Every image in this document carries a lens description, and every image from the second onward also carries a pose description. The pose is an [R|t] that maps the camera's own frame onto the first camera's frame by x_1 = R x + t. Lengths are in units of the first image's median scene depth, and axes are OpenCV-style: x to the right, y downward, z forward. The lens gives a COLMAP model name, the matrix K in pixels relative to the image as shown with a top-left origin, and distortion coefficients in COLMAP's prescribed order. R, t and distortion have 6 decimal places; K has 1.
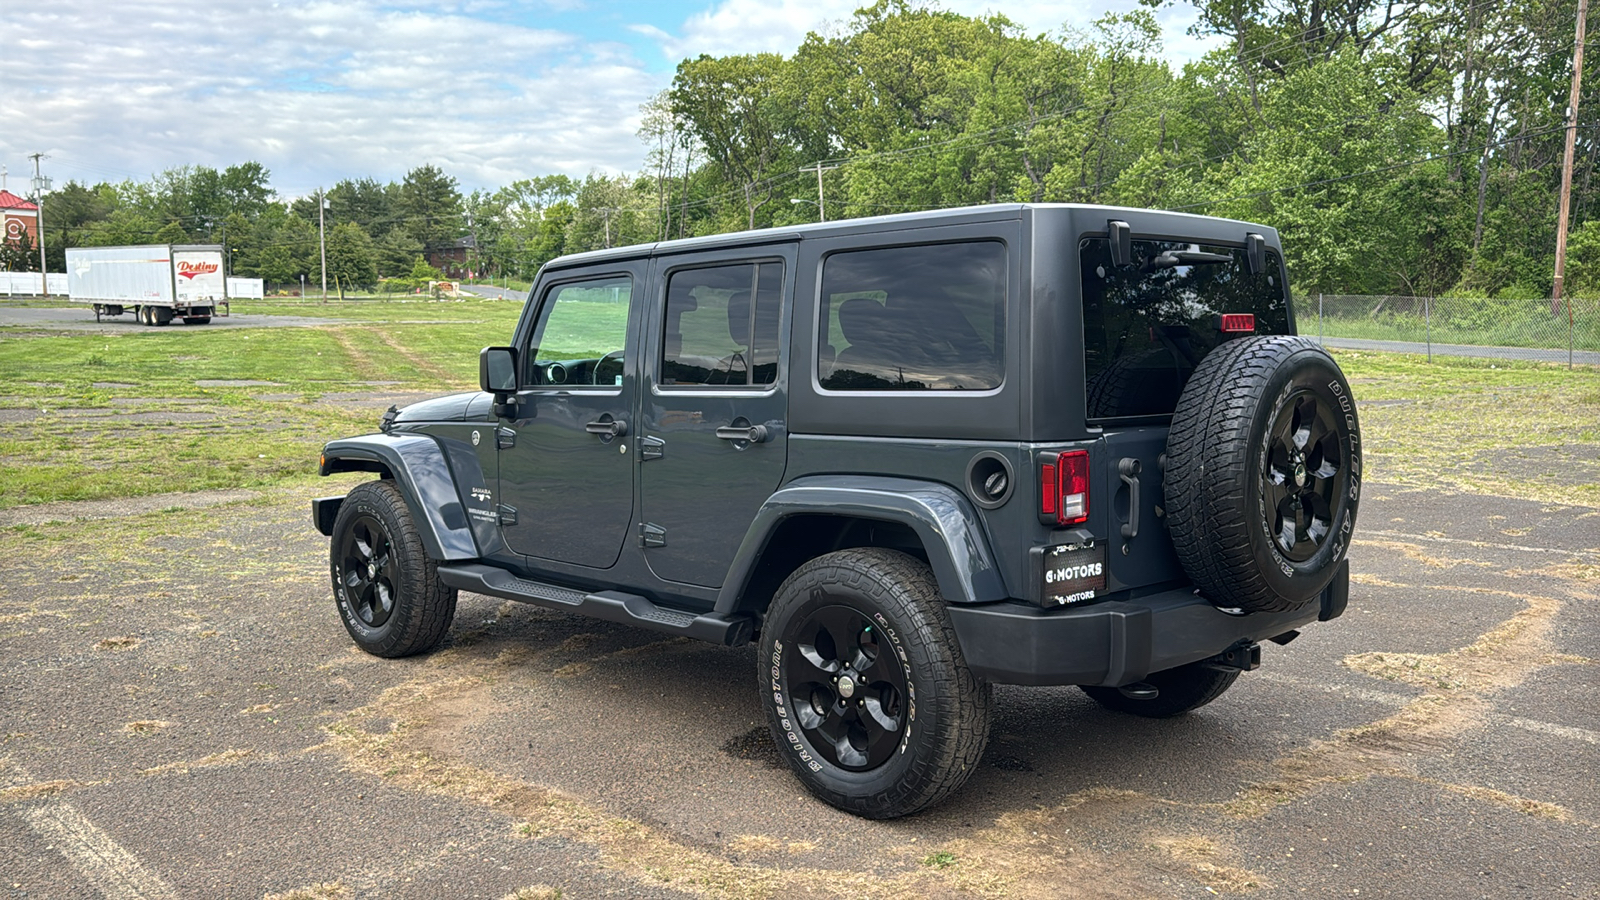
lens RADIAL K [[1368.6, 0, 796.2], [0, 1368.6, 450.5], [0, 0, 1]] dist [0.138065, -0.239936]
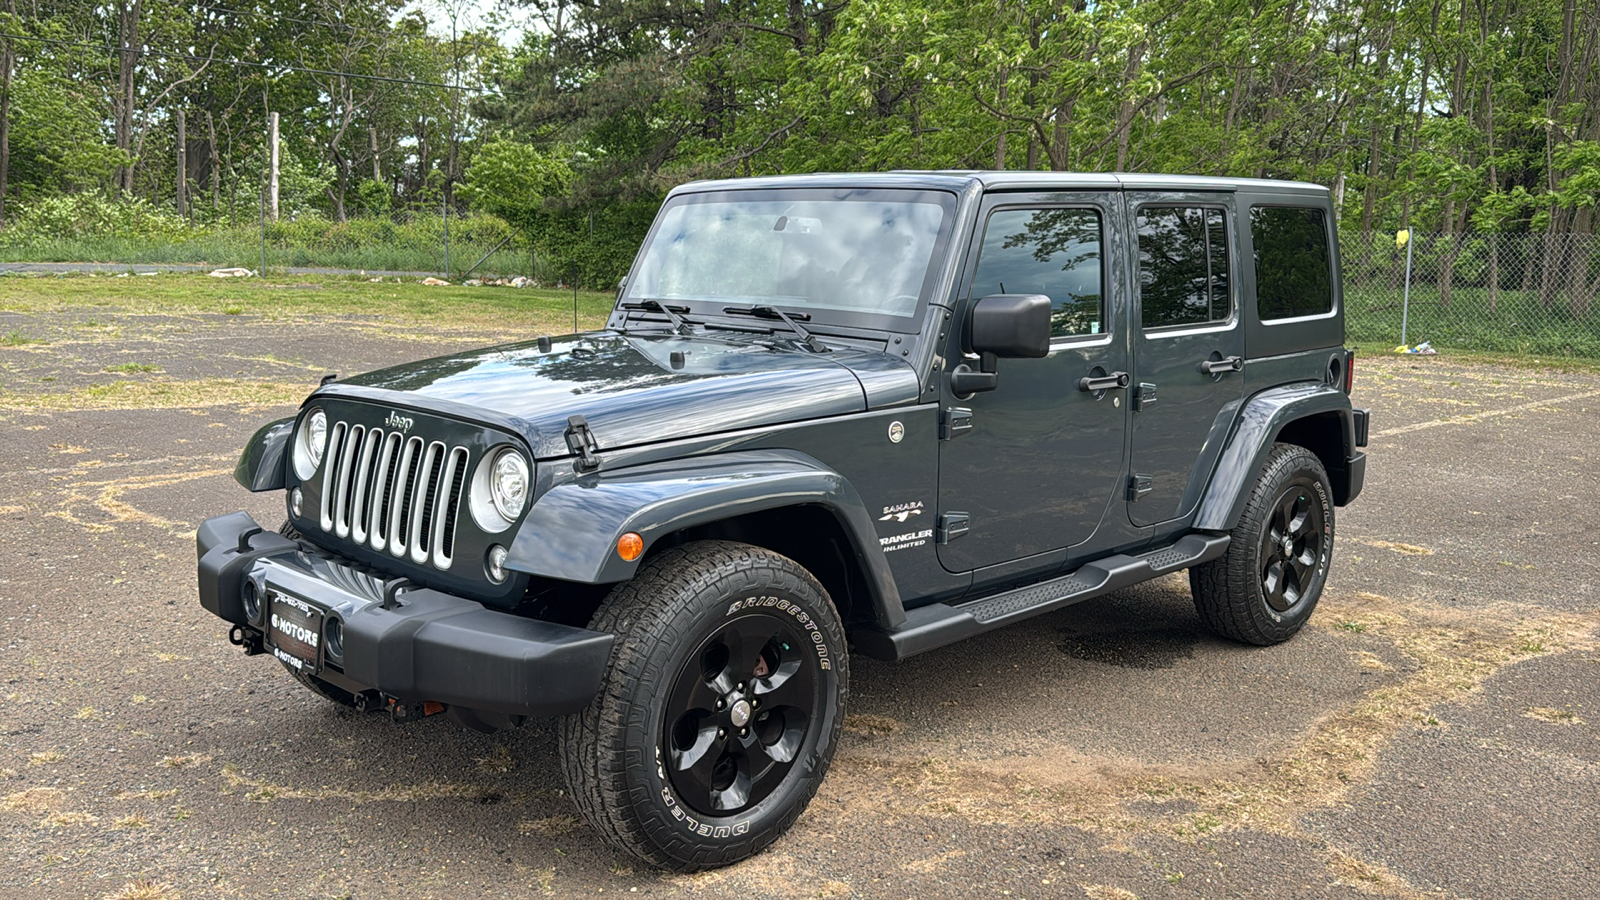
lens RADIAL K [[1368.6, 0, 798.4], [0, 1368.6, 451.9], [0, 0, 1]] dist [0.138065, -0.239936]
pose [[-0.009511, -0.149965, 0.988646, -0.975700], [0.062278, 0.986682, 0.150267, -0.112502], [-0.998014, 0.063000, -0.000045, 1.141436]]
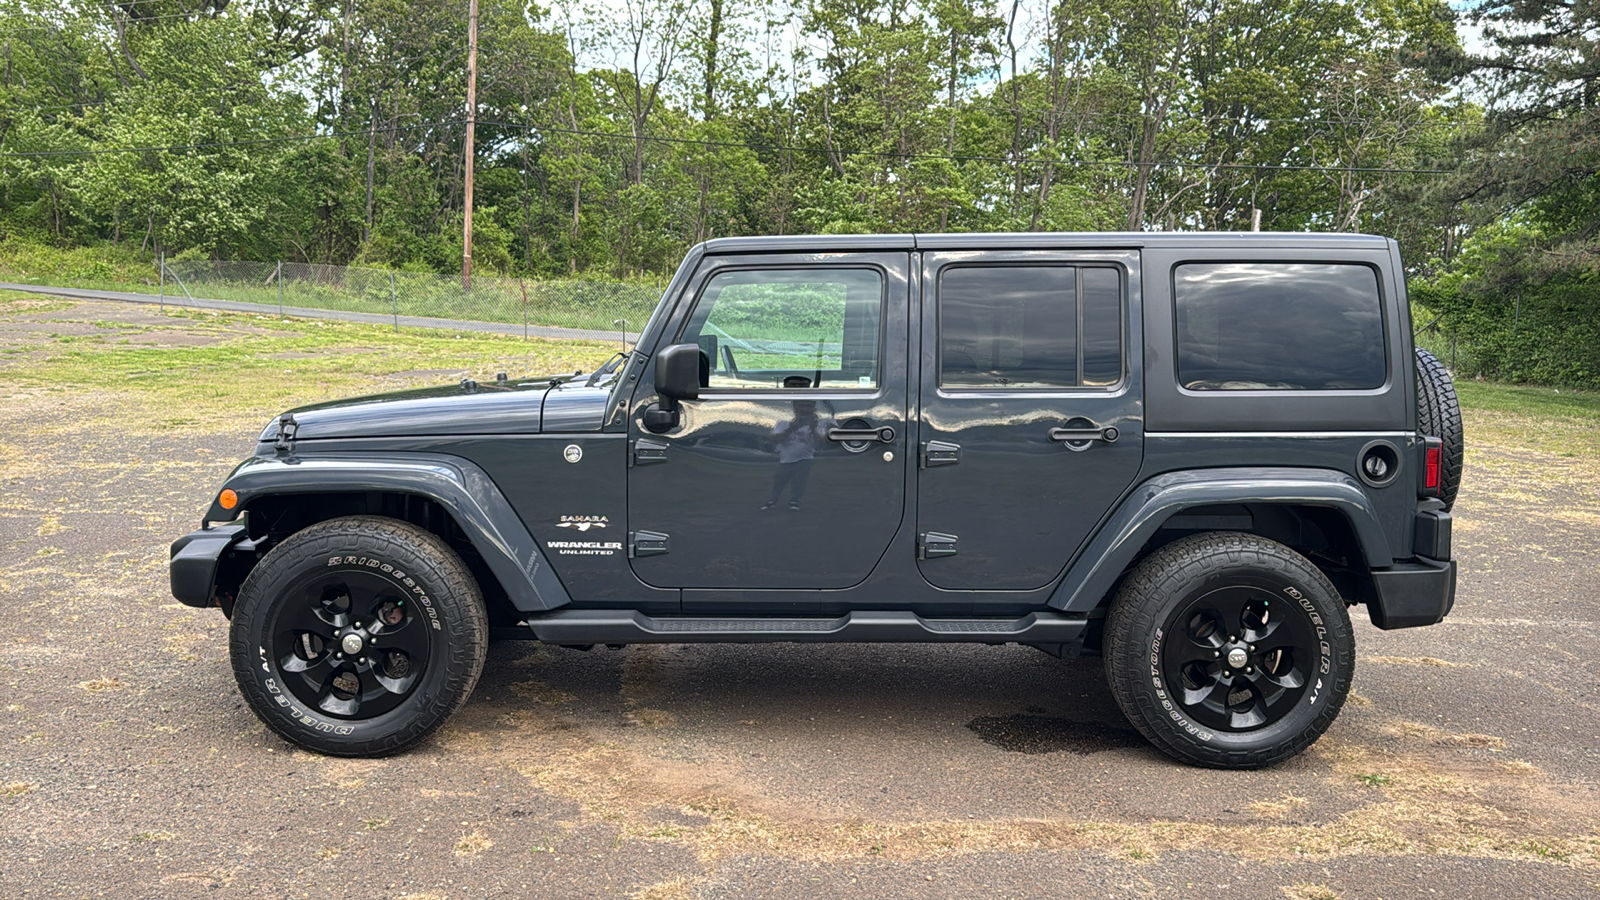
lens RADIAL K [[1368.6, 0, 790.7], [0, 1368.6, 443.7], [0, 0, 1]] dist [0.138065, -0.239936]
pose [[0.681957, -0.053322, 0.729446, -0.796314], [0.037551, 0.998576, 0.037889, -0.044370], [-0.730428, 0.001553, 0.682988, 0.390223]]
